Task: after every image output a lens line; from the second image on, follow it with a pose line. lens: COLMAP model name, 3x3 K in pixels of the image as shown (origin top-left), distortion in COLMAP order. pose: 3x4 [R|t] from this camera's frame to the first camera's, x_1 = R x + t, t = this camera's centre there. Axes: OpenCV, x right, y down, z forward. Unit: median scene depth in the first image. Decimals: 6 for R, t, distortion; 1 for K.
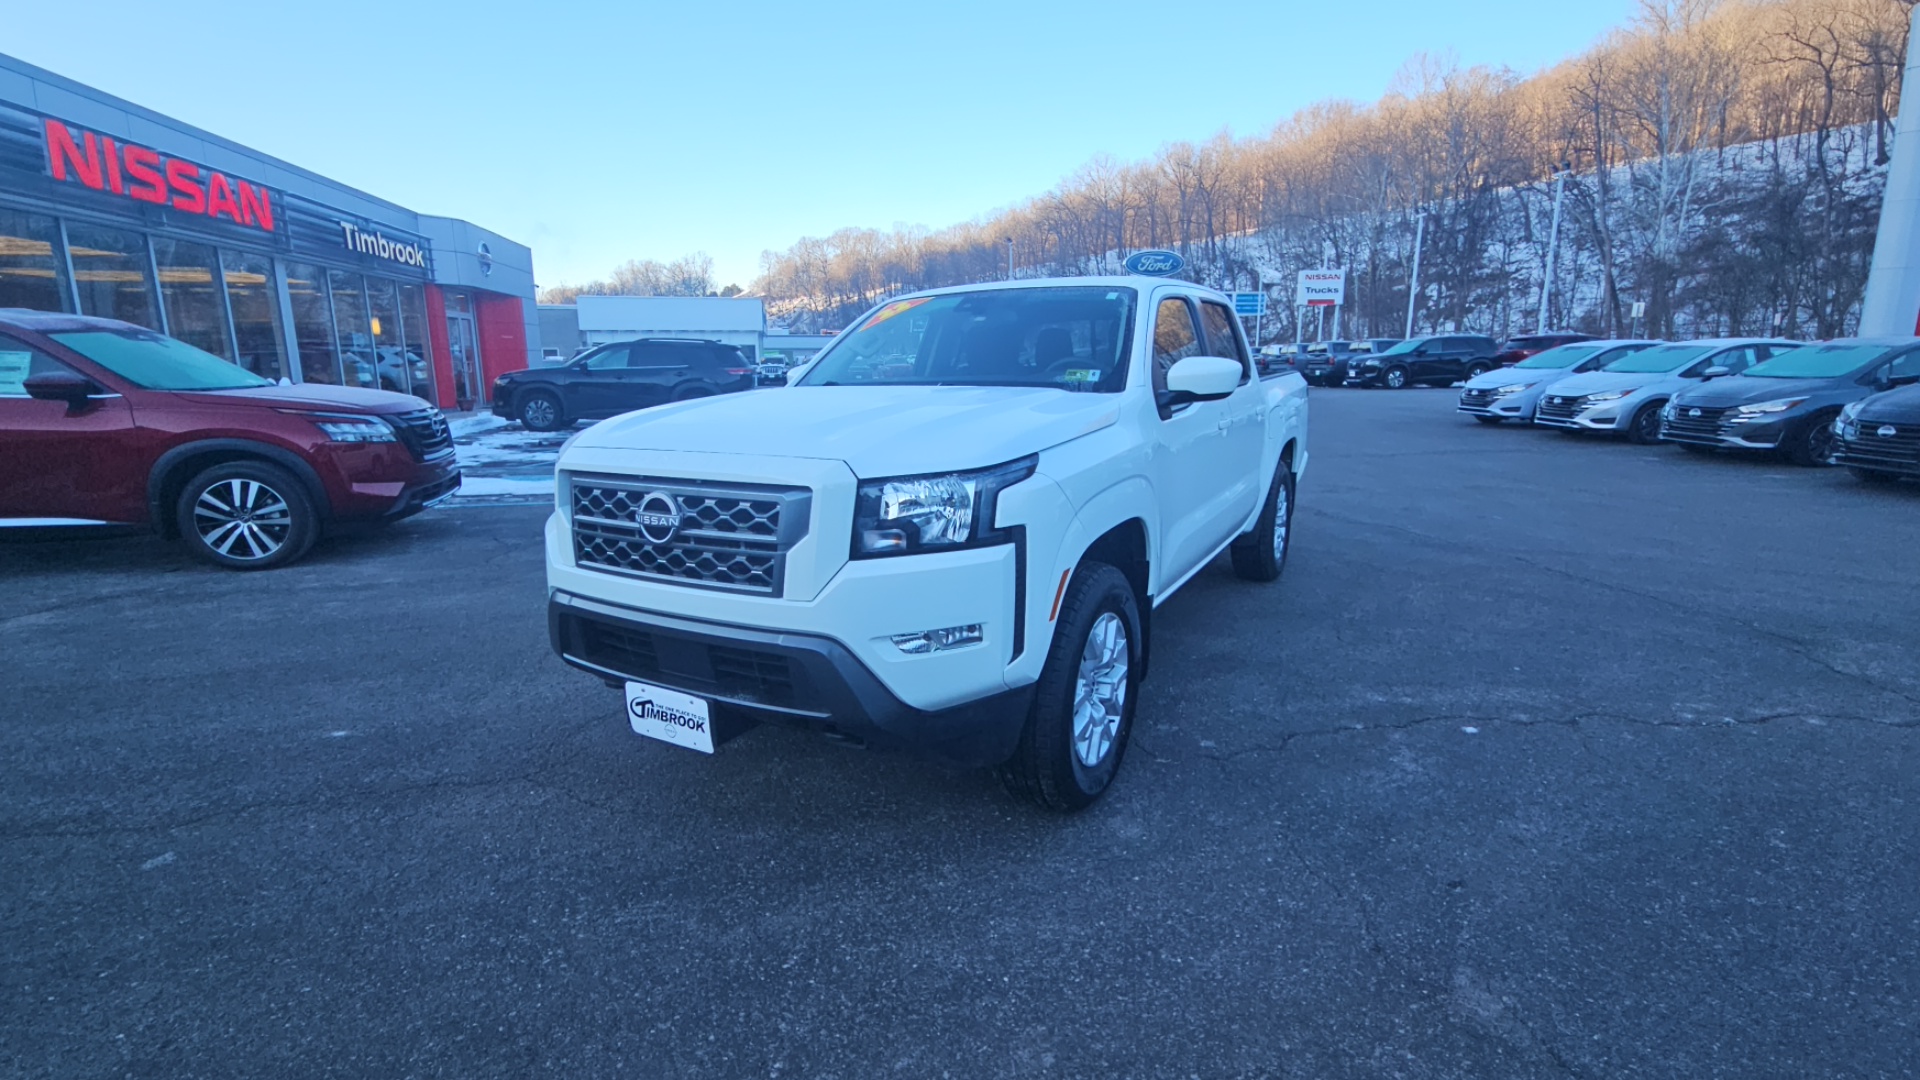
lens RADIAL K [[854.4, 0, 960.0], [0, 854.4, 540.0], [0, 0, 1]] dist [0.015650, -0.009192]
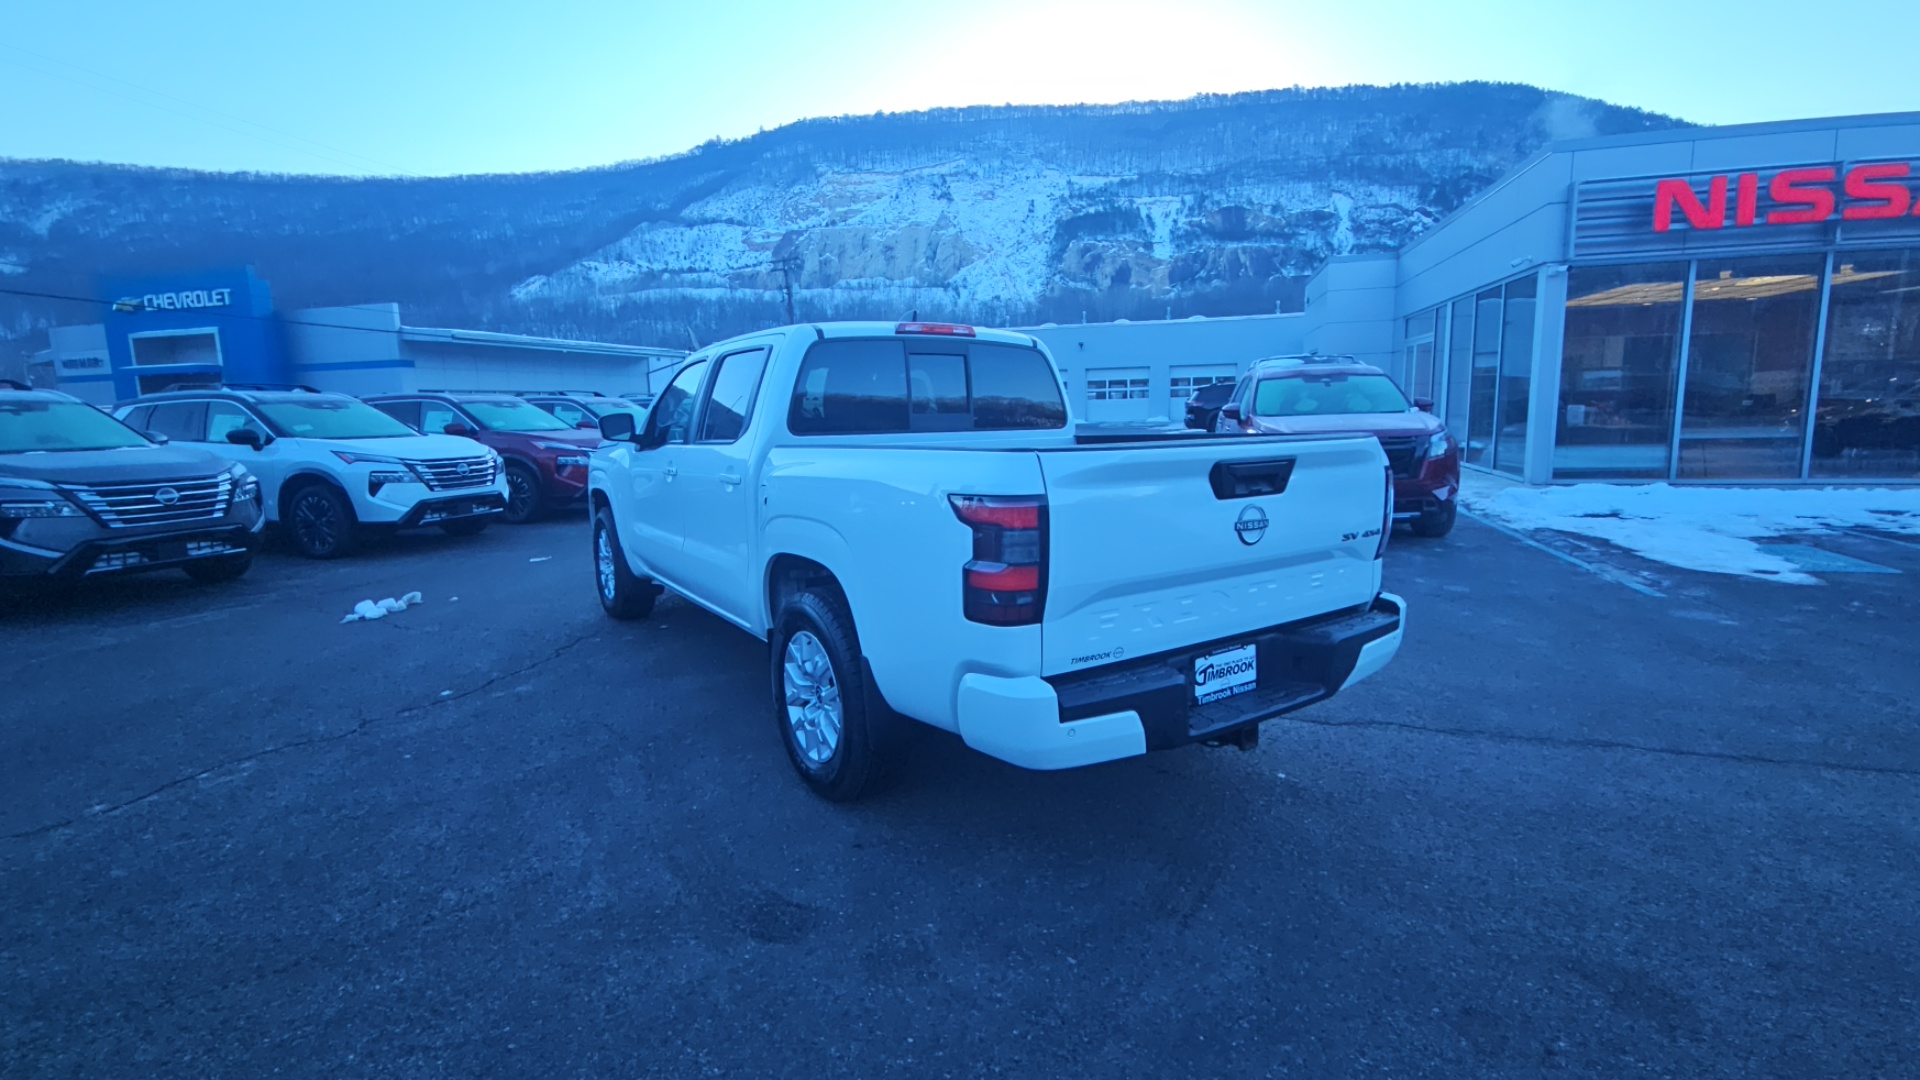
lens RADIAL K [[854.4, 0, 960.0], [0, 854.4, 540.0], [0, 0, 1]] dist [0.015650, -0.009192]
pose [[-0.441772, 0.155696, -0.883513, 1.333001], [-0.162808, 0.954559, 0.249623, -0.455687], [0.882231, 0.254120, -0.396349, 2.093343]]
